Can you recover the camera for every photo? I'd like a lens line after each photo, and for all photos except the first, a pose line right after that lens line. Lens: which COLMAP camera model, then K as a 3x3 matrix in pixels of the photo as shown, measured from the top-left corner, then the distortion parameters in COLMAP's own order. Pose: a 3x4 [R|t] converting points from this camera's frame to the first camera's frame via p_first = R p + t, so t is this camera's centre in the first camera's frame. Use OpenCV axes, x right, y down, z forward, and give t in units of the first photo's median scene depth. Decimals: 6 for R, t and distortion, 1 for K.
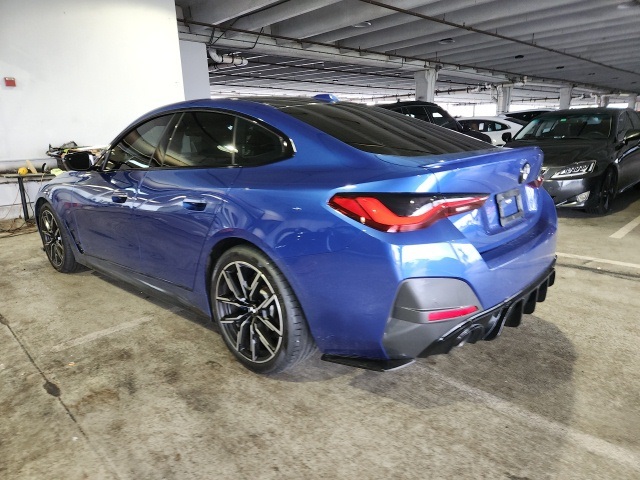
lens RADIAL K [[426.2, 0, 325.0], [0, 426.2, 242.6], [0, 0, 1]] dist [0.071232, -0.059484]
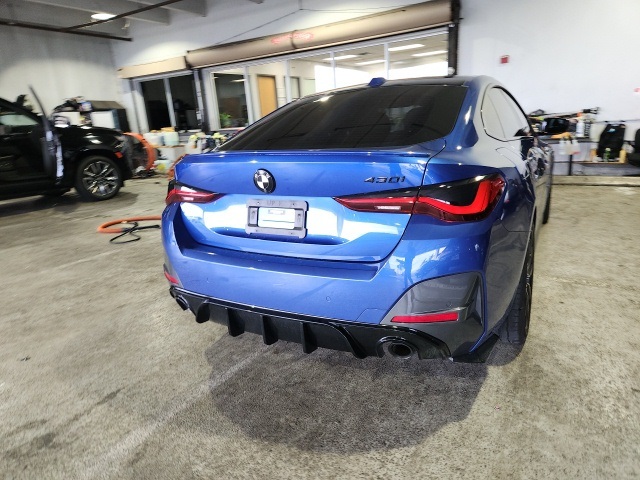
lens RADIAL K [[426.2, 0, 331.5], [0, 426.2, 238.8], [0, 0, 1]] dist [0.071232, -0.059484]
pose [[0.240993, 0.272111, -0.931600, 1.017913], [-0.190945, 0.954423, 0.229382, -0.210391], [0.951558, 0.122605, 0.281968, 0.699995]]
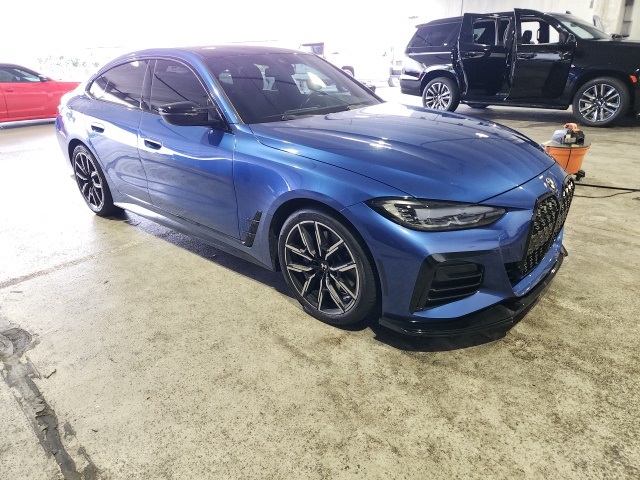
lens RADIAL K [[426.2, 0, 323.5], [0, 426.2, 239.2], [0, 0, 1]] dist [0.071232, -0.059484]
pose [[-0.997906, 0.062746, 0.015681, -0.532239], [0.059315, 0.791243, 0.608618, -0.735705], [0.025781, 0.608274, -0.793308, 2.714818]]
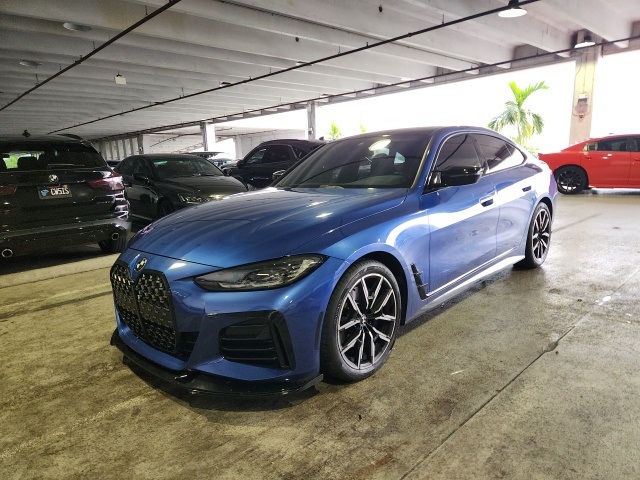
lens RADIAL K [[426.2, 0, 316.6], [0, 426.2, 257.7], [0, 0, 1]] dist [0.071232, -0.059484]
pose [[0.022454, -0.192933, 0.980955, -1.839663], [0.289555, 0.940402, 0.178329, -0.335337], [-0.956898, 0.280036, 0.076980, 1.556439]]
